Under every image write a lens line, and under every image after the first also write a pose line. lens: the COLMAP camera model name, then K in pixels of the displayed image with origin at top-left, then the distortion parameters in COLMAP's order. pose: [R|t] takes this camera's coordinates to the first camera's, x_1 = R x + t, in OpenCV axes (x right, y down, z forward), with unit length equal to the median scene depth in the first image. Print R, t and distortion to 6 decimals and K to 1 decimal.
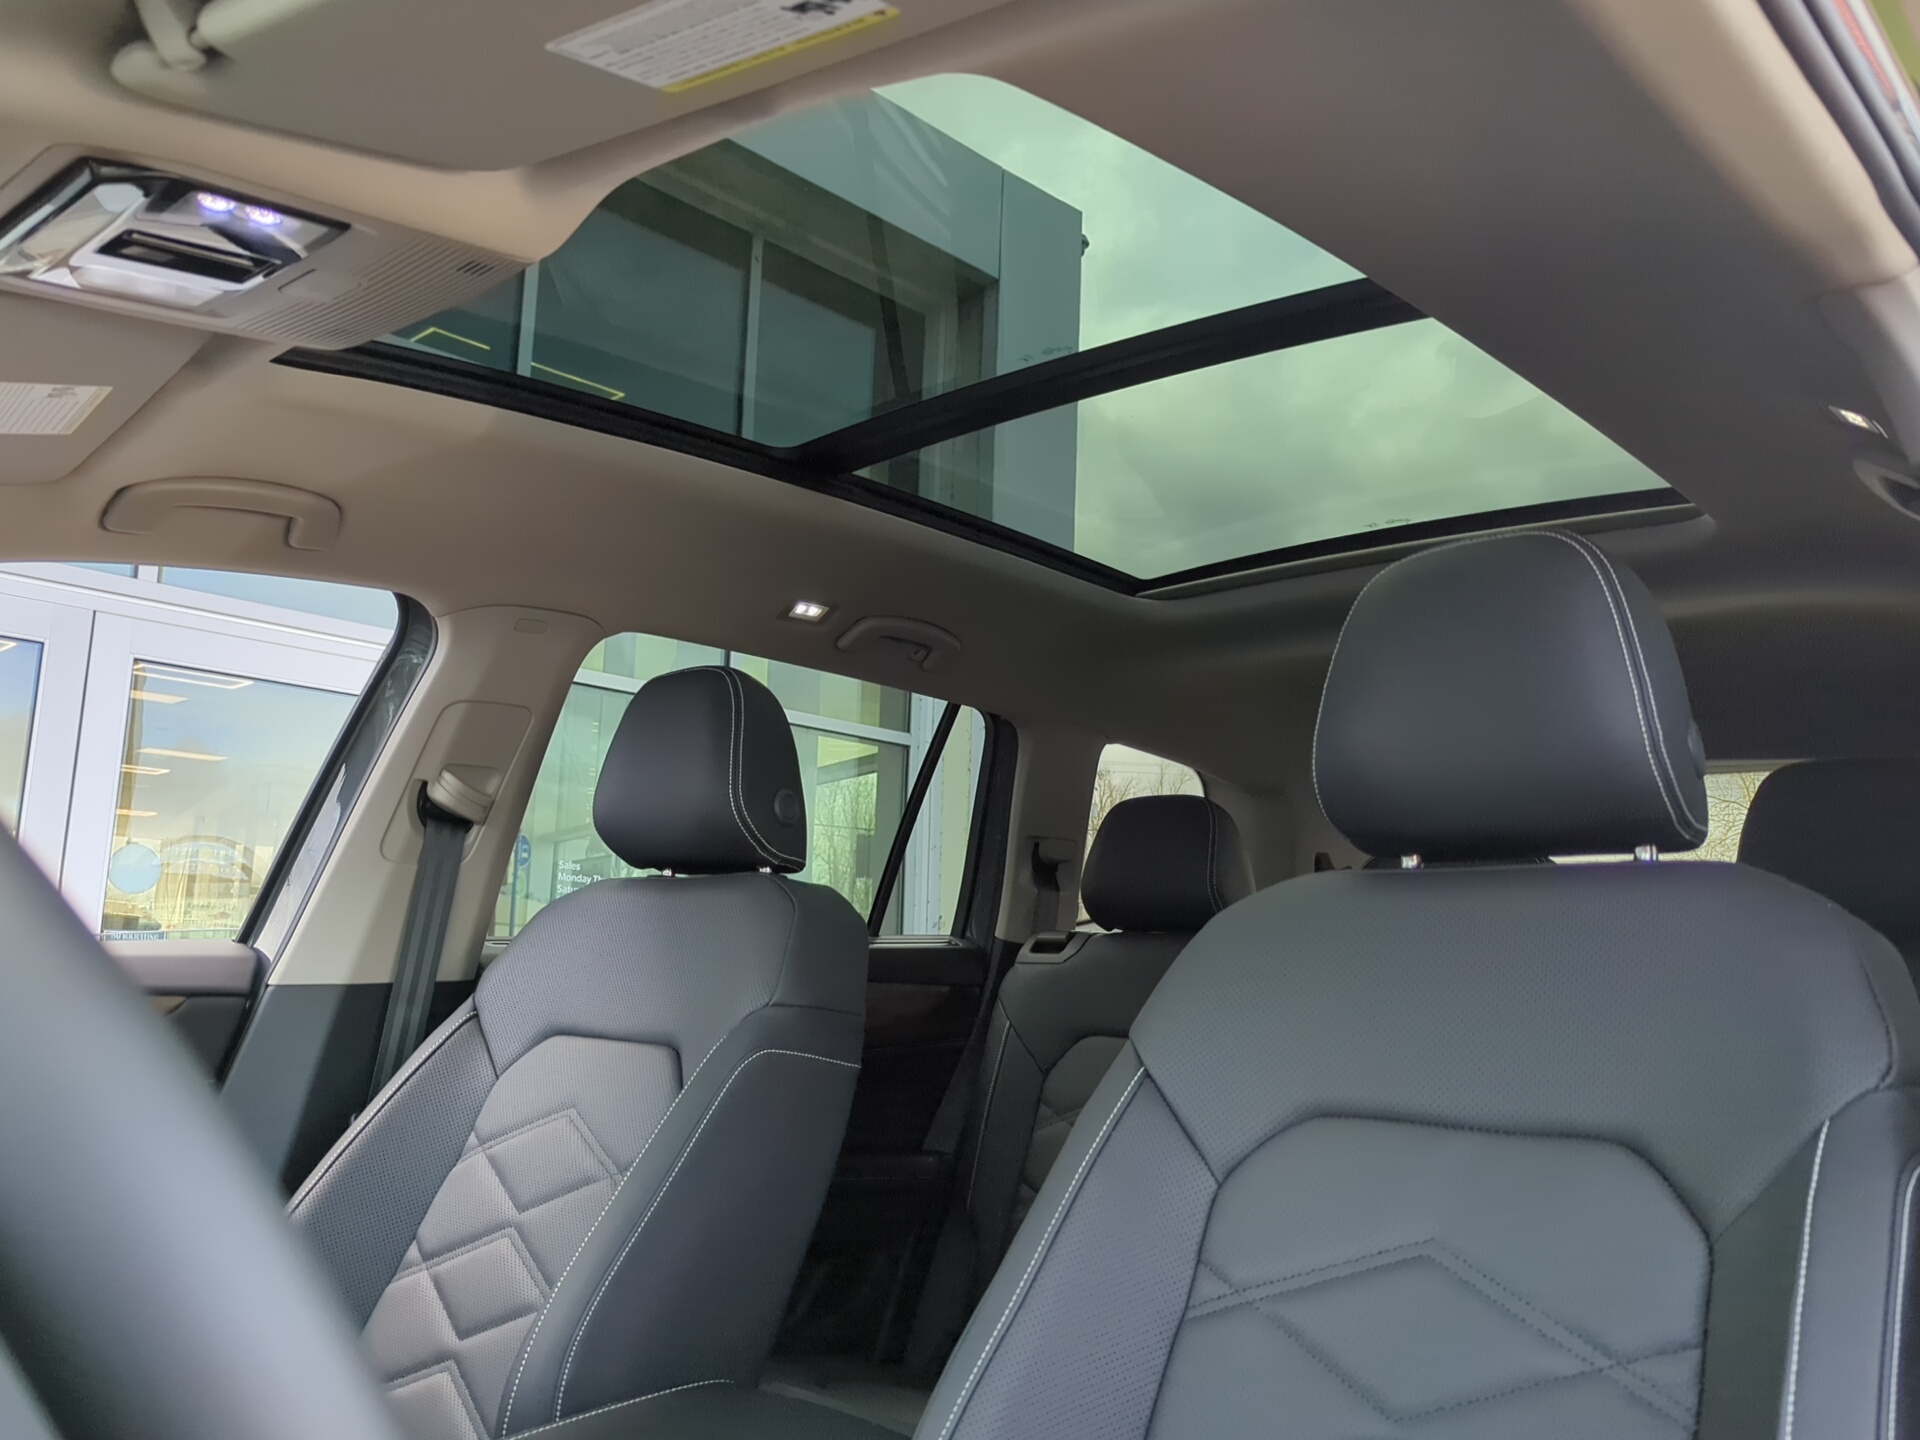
lens RADIAL K [[1551.6, 0, 959.0], [0, 1551.6, 737.6], [0, 0, 1]] dist [0.068778, -0.098542]
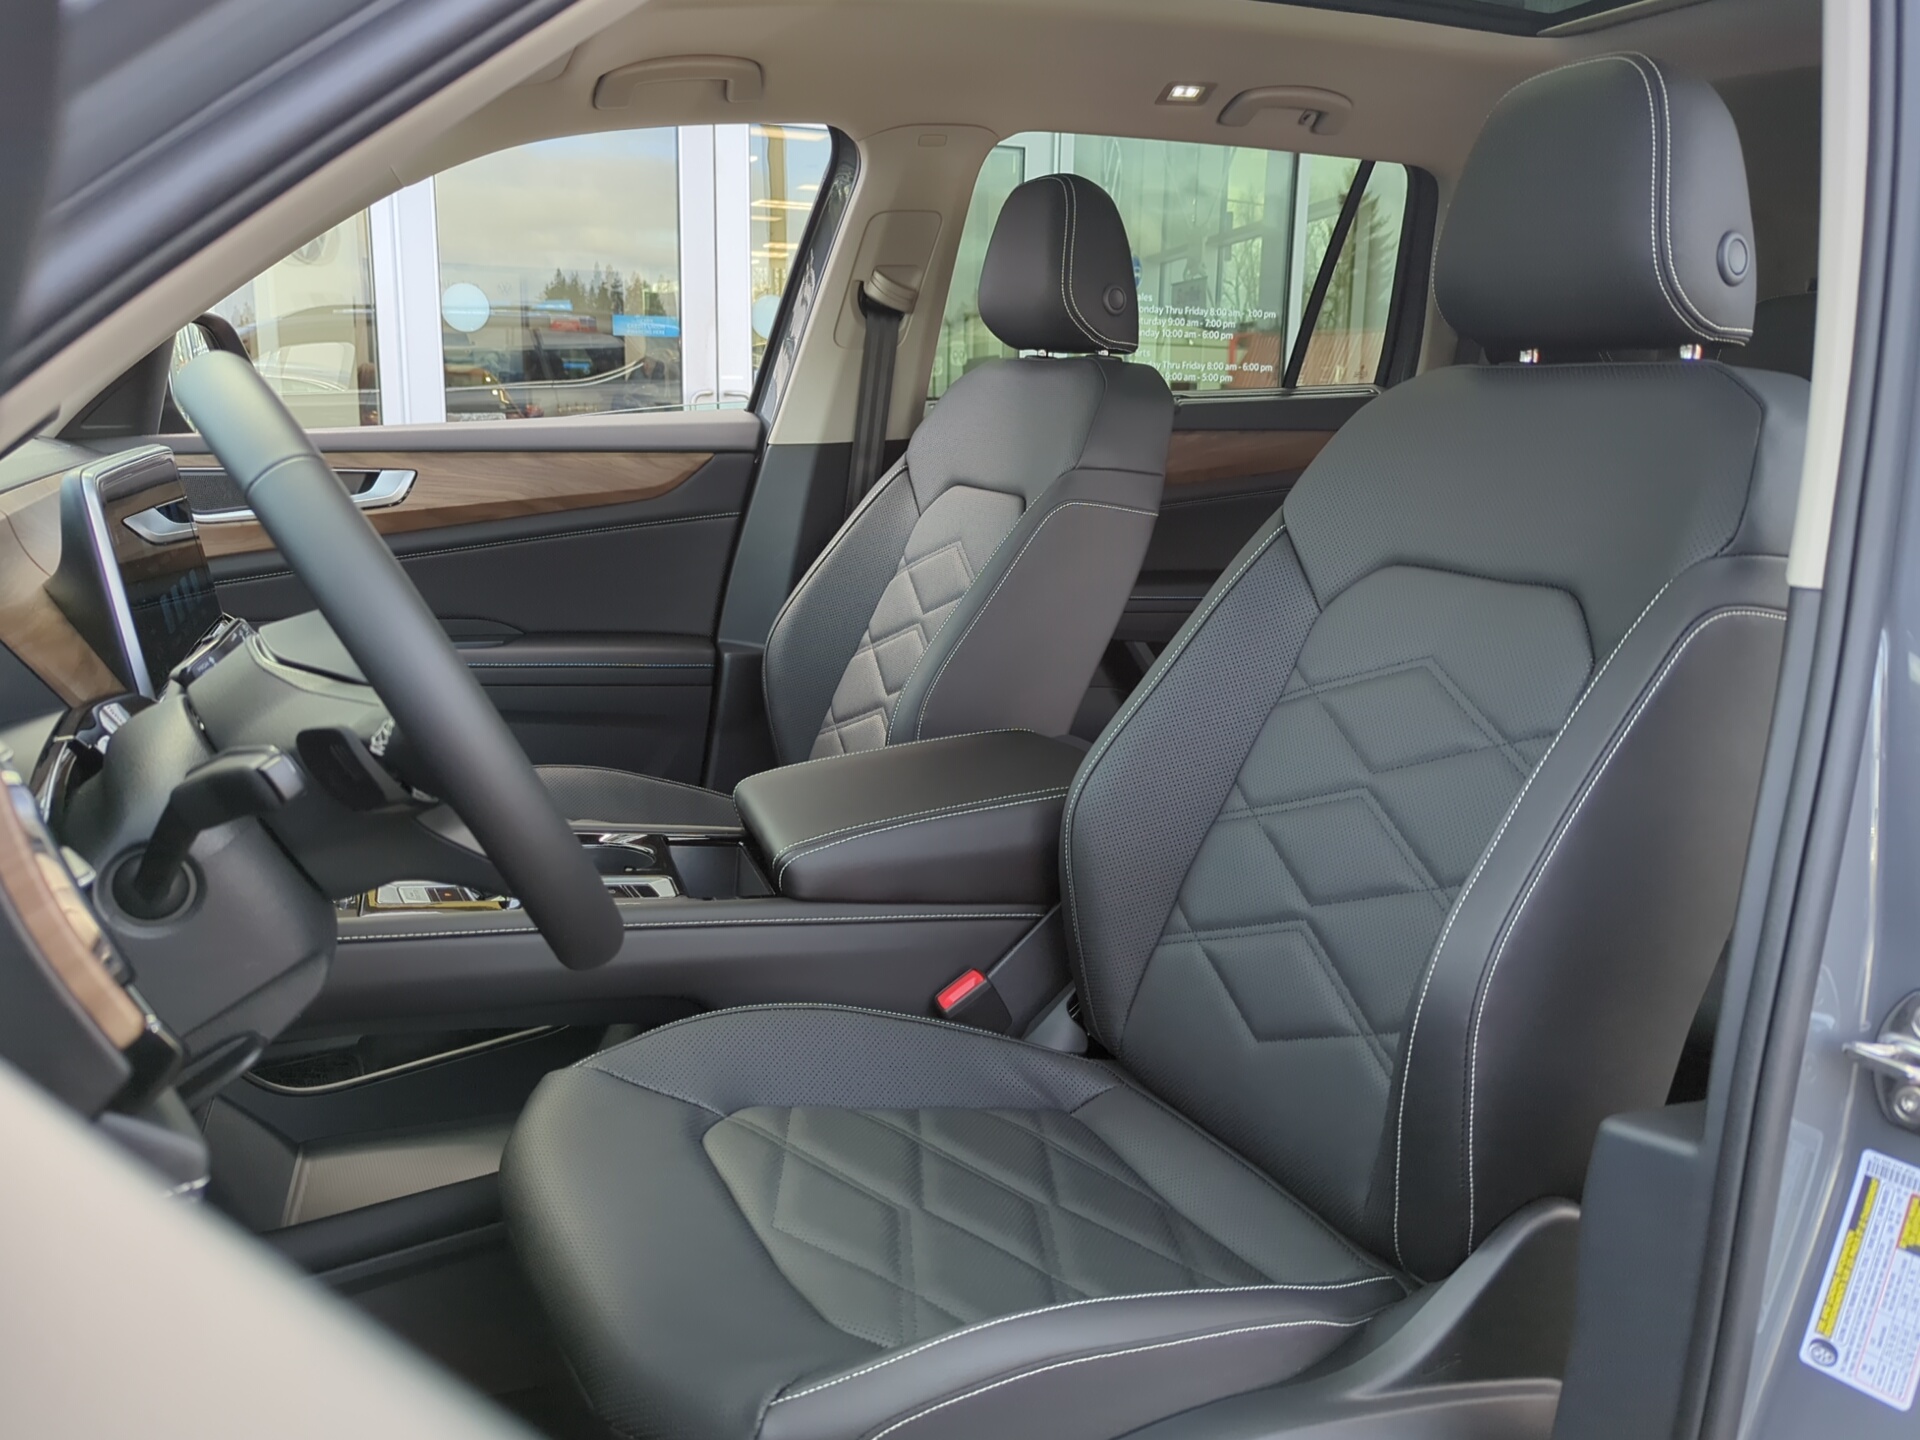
lens RADIAL K [[1551.6, 0, 959.0], [0, 1551.6, 737.6], [0, 0, 1]] dist [0.068778, -0.098542]
pose [[0.924871, 0.069244, -0.373924, 0.234200], [0.070084, 0.935403, 0.346567, -0.060258], [0.373768, -0.346736, 0.860274, -0.186514]]
